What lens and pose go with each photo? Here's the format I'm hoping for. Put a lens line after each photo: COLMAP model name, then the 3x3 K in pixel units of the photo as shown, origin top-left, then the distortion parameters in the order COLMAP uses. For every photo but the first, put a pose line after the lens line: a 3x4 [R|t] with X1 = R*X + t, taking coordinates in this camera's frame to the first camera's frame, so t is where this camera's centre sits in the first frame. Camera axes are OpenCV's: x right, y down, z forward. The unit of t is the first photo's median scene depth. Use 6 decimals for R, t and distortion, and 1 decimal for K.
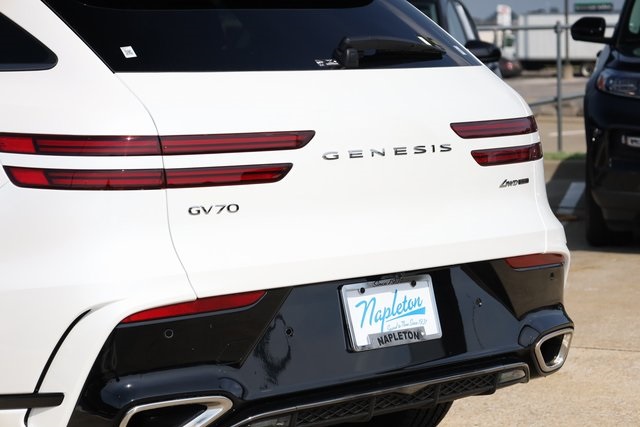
lens RADIAL K [[1948.9, 0, 320.2], [0, 1948.9, 212.9], [0, 0, 1]] dist [-0.165284, 0.000000]
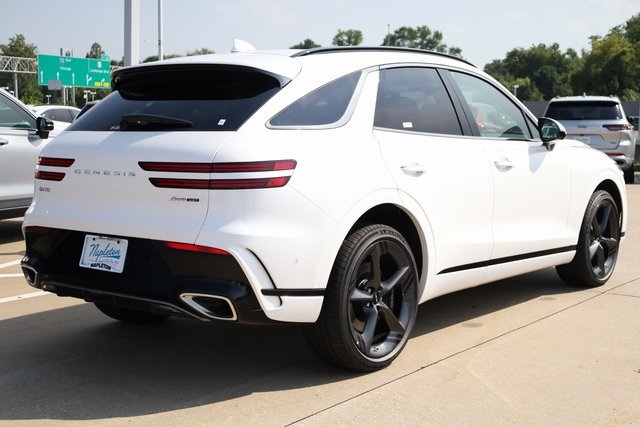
lens RADIAL K [[961.7, 0, 320.8], [0, 961.7, 212.8], [0, 0, 1]] dist [-0.072427, 0.000000]
pose [[0.193269, 0.106148, -0.975387, 1.028572], [-0.093743, 0.991580, 0.089336, -0.098332], [0.976657, 0.074170, 0.201592, 1.013551]]
